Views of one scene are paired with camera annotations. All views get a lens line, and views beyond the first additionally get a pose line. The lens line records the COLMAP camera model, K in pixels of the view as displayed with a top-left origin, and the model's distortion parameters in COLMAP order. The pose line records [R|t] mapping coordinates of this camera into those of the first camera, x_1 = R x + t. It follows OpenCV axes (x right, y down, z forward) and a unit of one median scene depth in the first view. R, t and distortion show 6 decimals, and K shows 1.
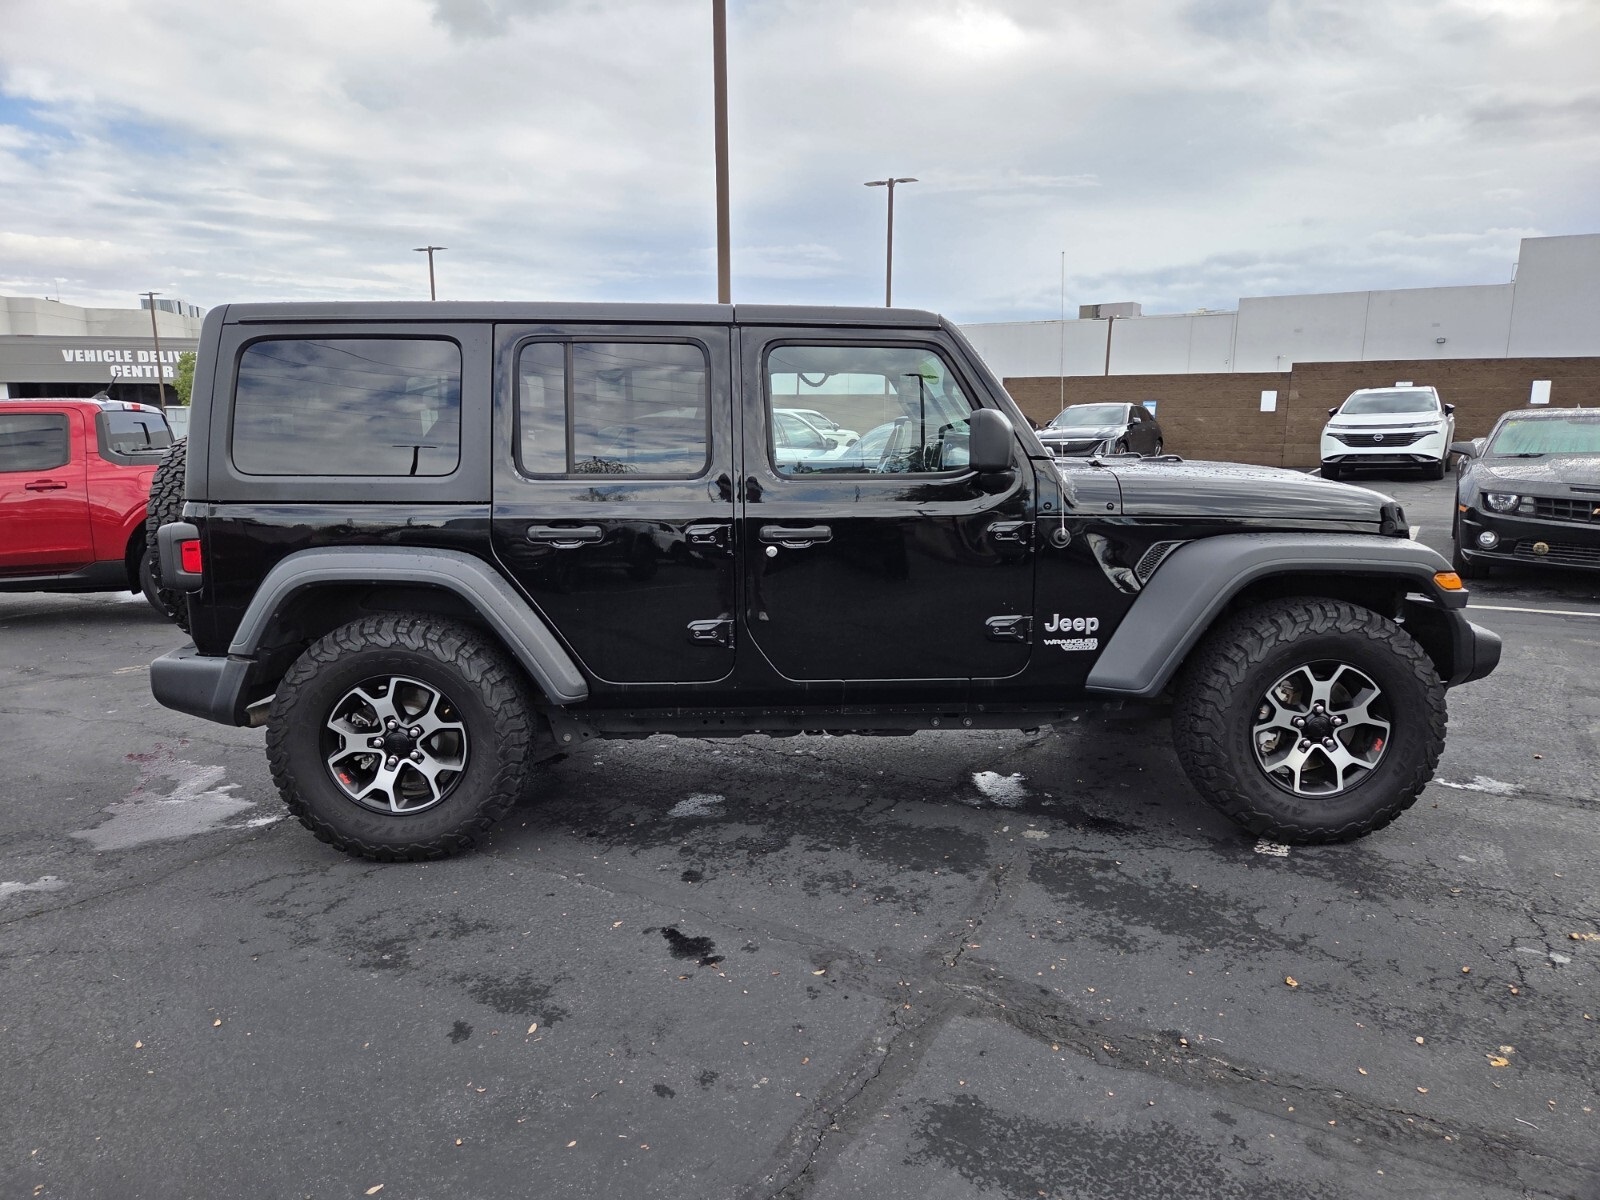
lens RADIAL K [[1078.7, 0, 795.9], [0, 1078.7, 599.5], [0, 0, 1]] dist [0.057423, -0.051362]
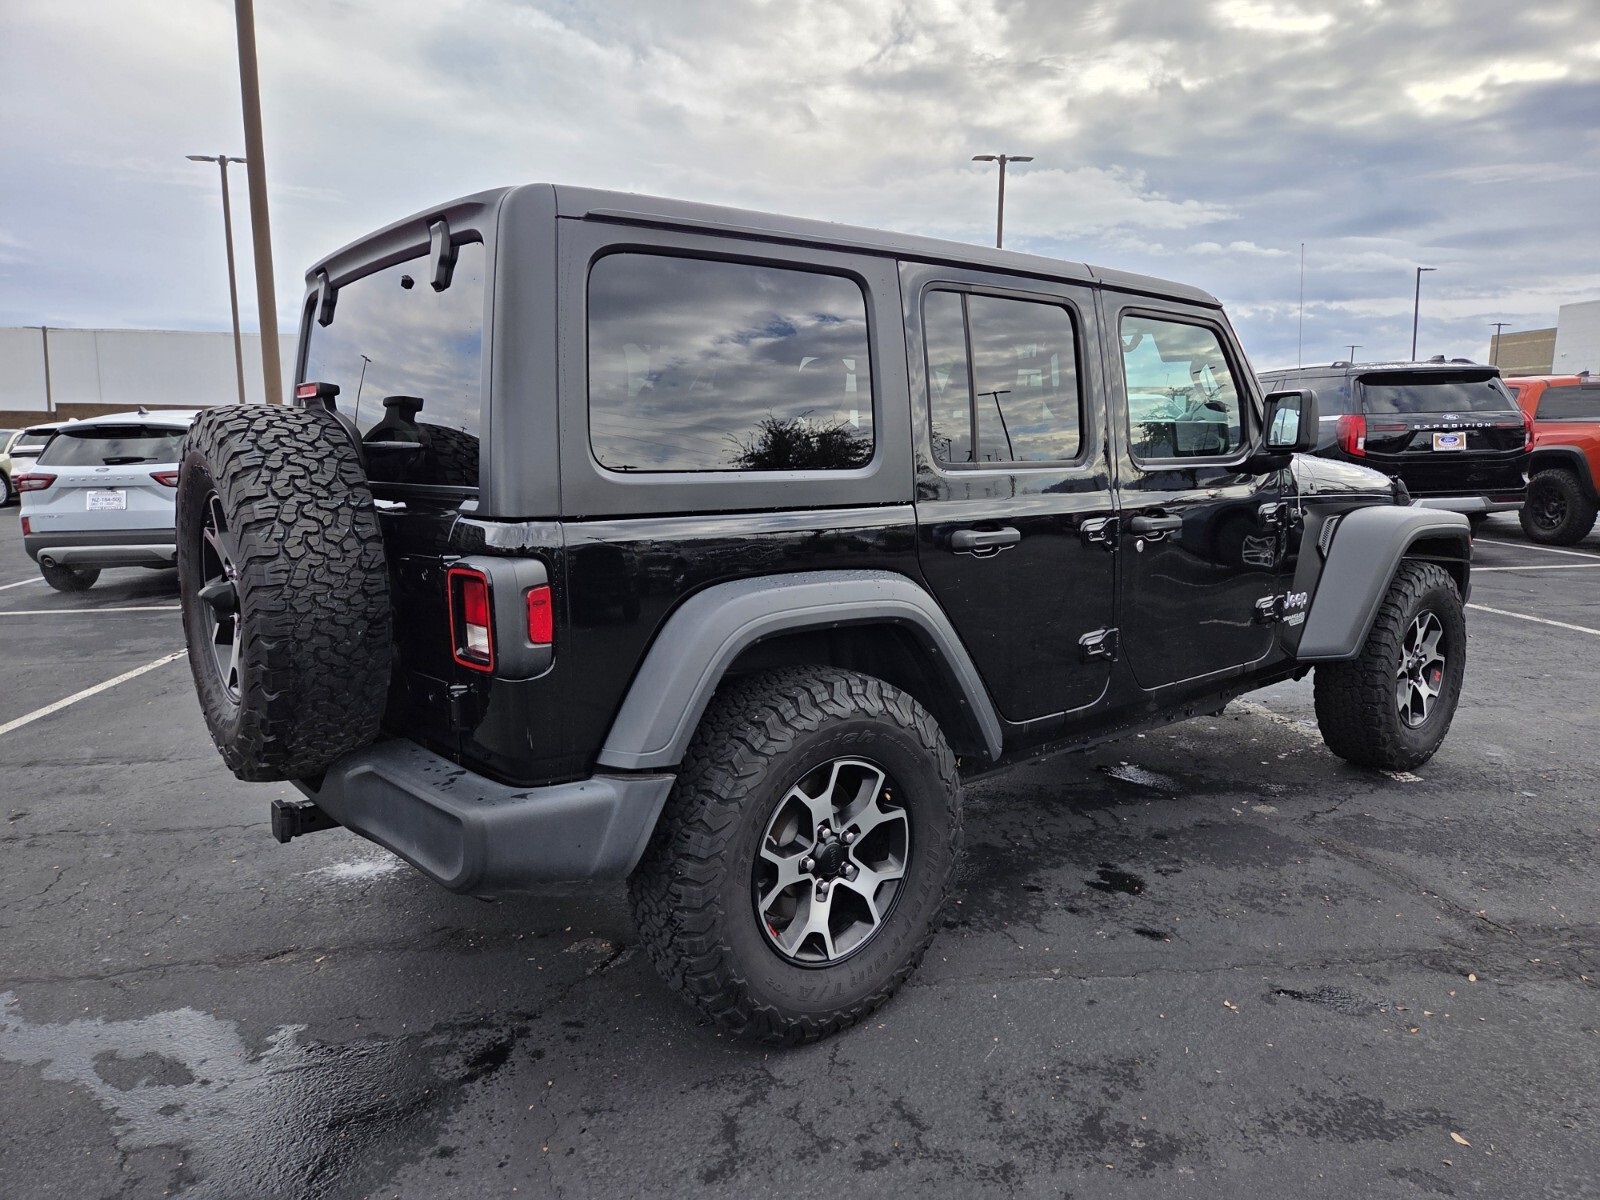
lens RADIAL K [[1078.7, 0, 795.9], [0, 1078.7, 599.5], [0, 0, 1]] dist [0.057423, -0.051362]
pose [[0.792748, -0.089061, 0.603009, -0.781194], [0.109150, 0.994020, 0.003316, -0.034712], [-0.599698, 0.063190, 0.797728, 0.457467]]
